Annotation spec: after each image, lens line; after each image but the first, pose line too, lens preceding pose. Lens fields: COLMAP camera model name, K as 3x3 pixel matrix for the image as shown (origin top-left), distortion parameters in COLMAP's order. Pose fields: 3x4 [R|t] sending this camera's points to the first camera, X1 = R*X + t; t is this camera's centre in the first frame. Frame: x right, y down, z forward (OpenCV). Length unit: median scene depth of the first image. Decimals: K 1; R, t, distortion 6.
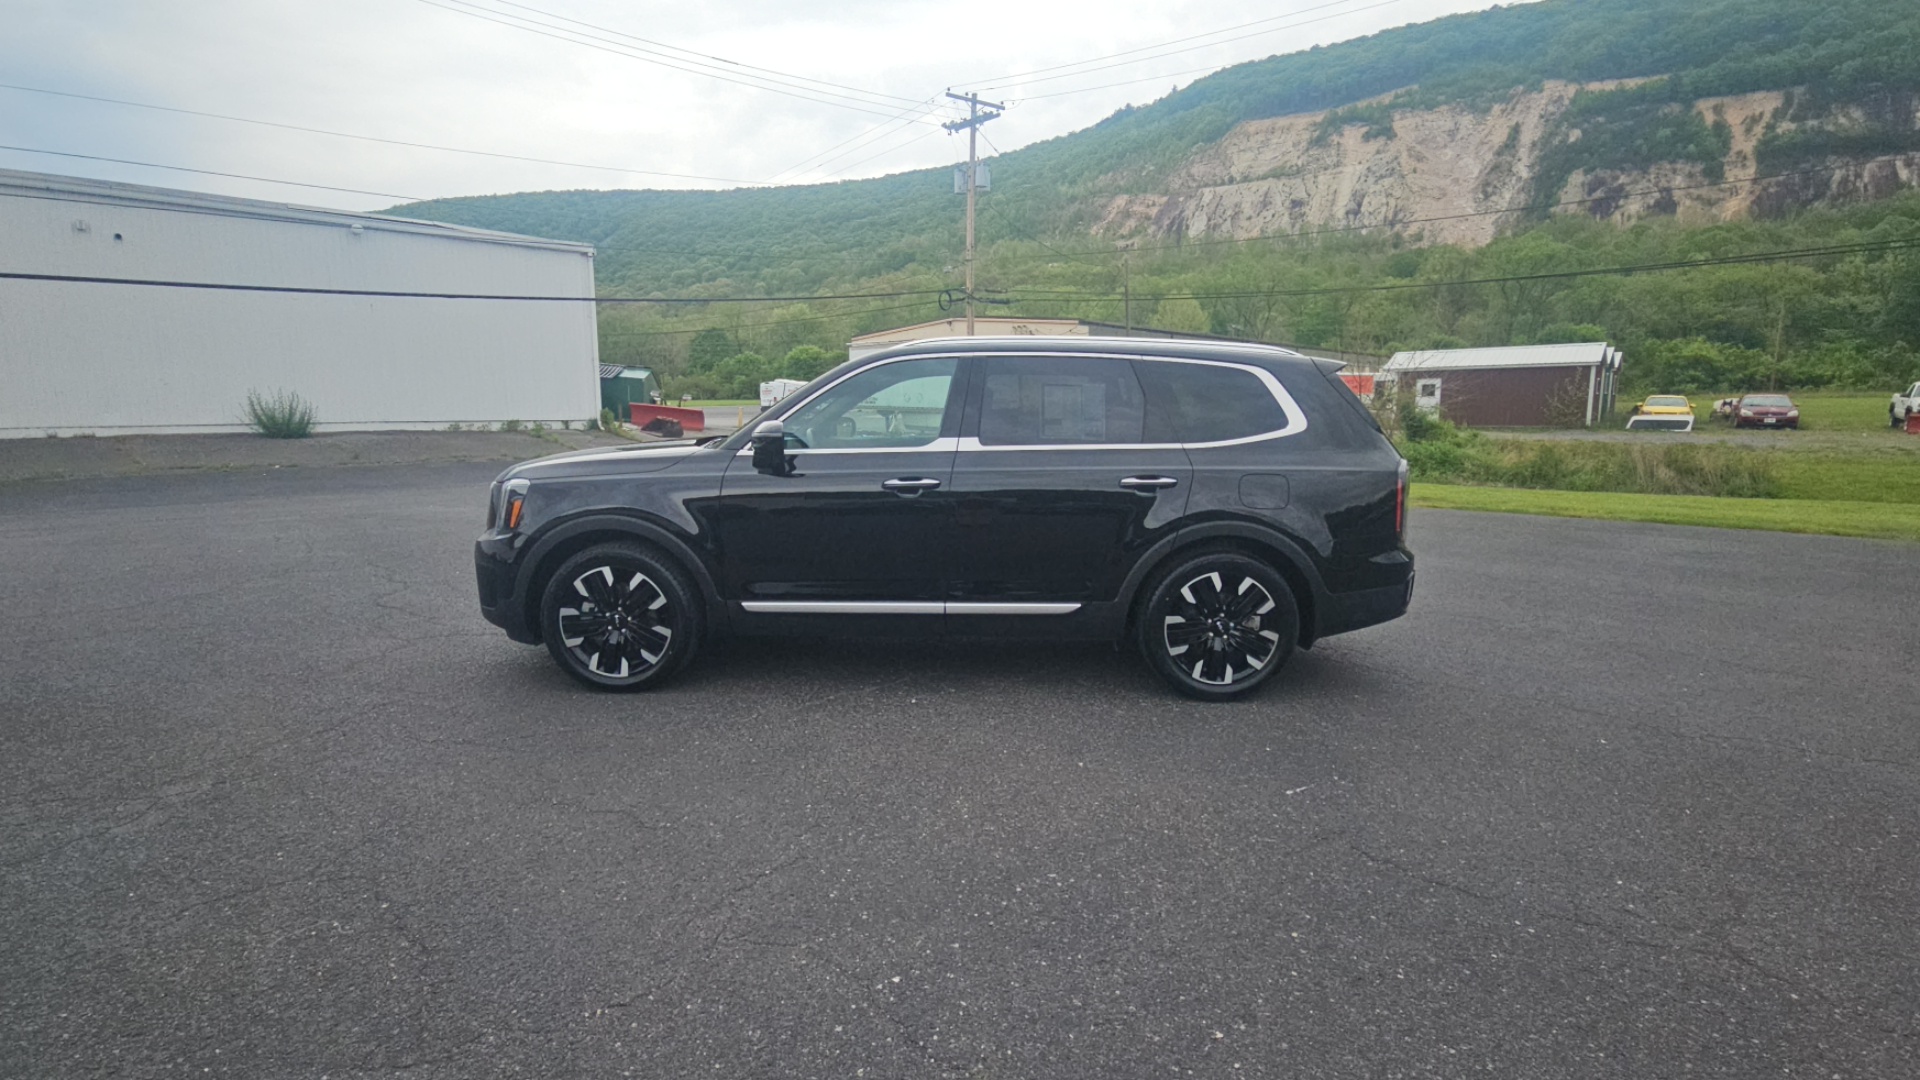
lens RADIAL K [[854.6, 0, 955.9], [0, 854.6, 538.4], [0, 0, 1]] dist [0.013452, -0.008783]
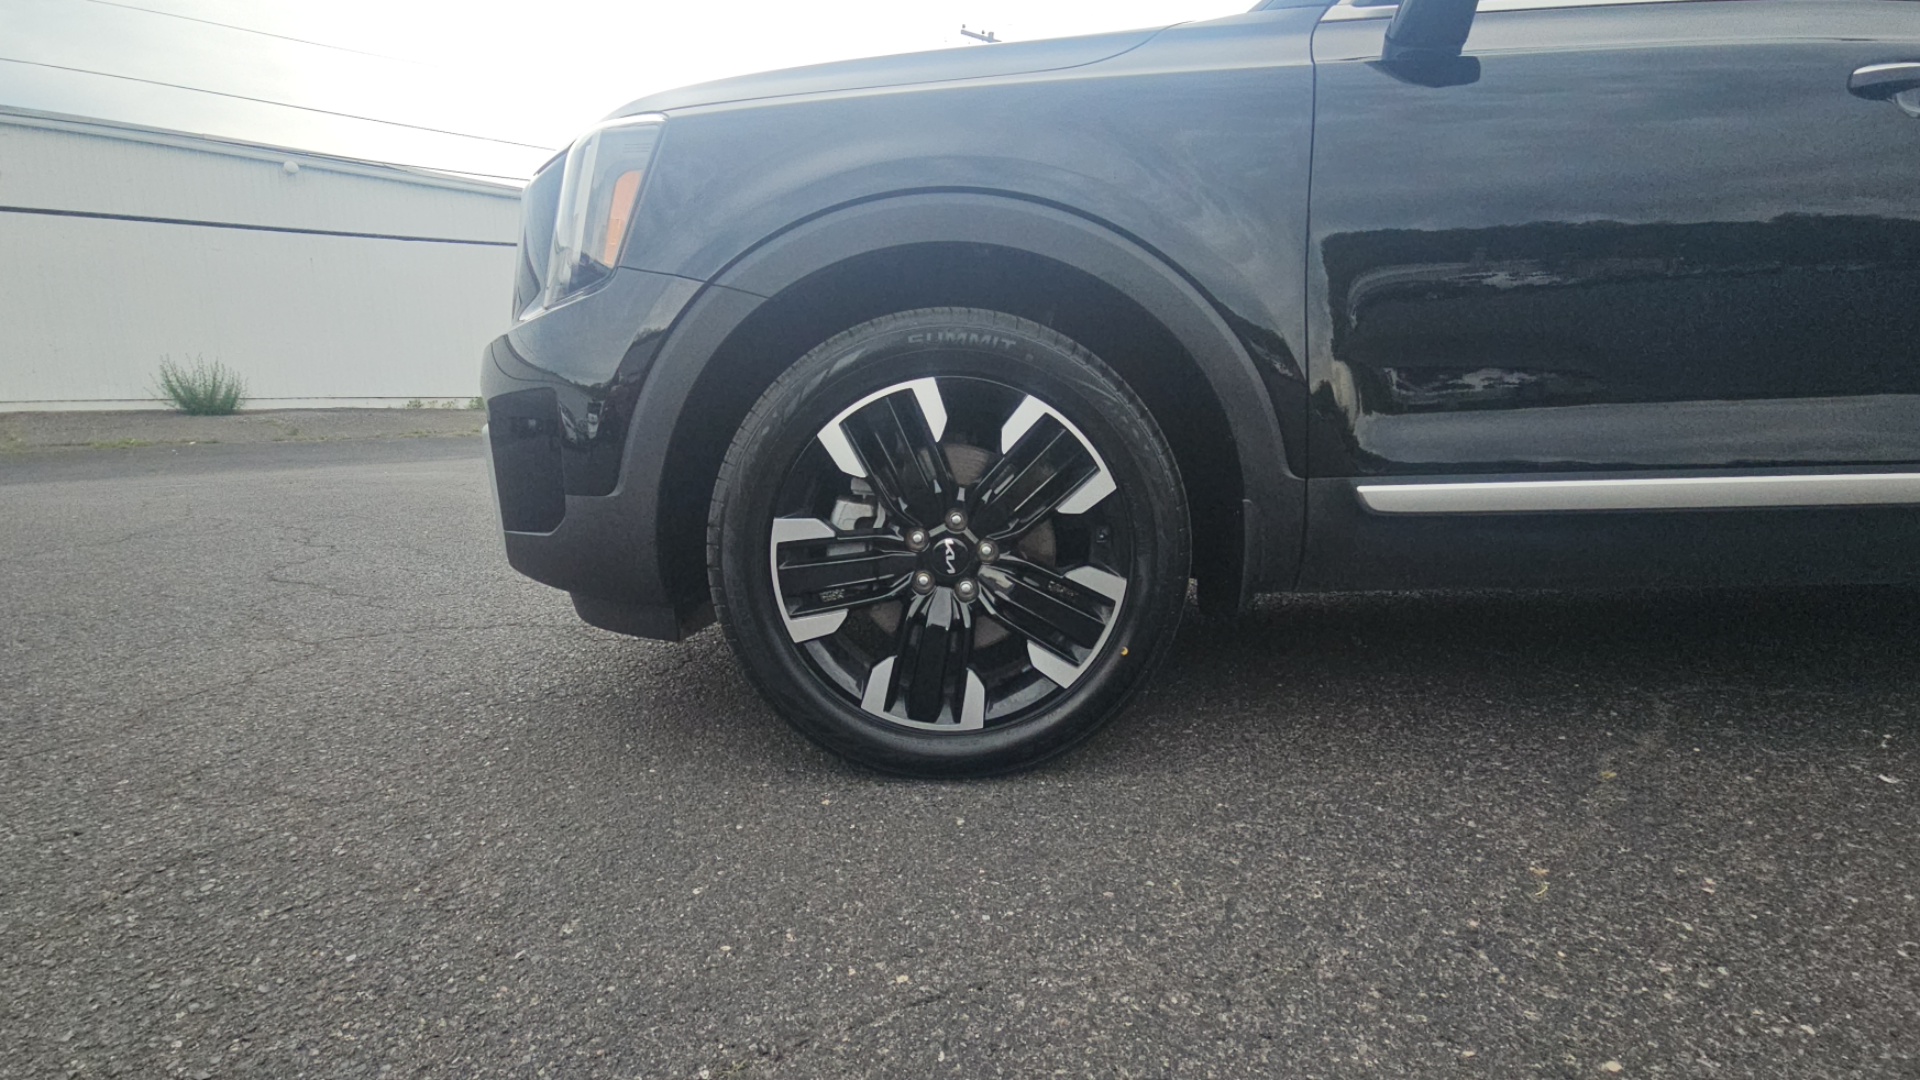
lens RADIAL K [[854.6, 0, 955.9], [0, 854.6, 538.4], [0, 0, 1]] dist [0.013452, -0.008783]
pose [[0.999208, -0.024631, 0.031261, -0.278486], [0.024595, 0.999696, 0.001522, 0.061875], [-0.031289, -0.000752, 0.999510, 0.471692]]
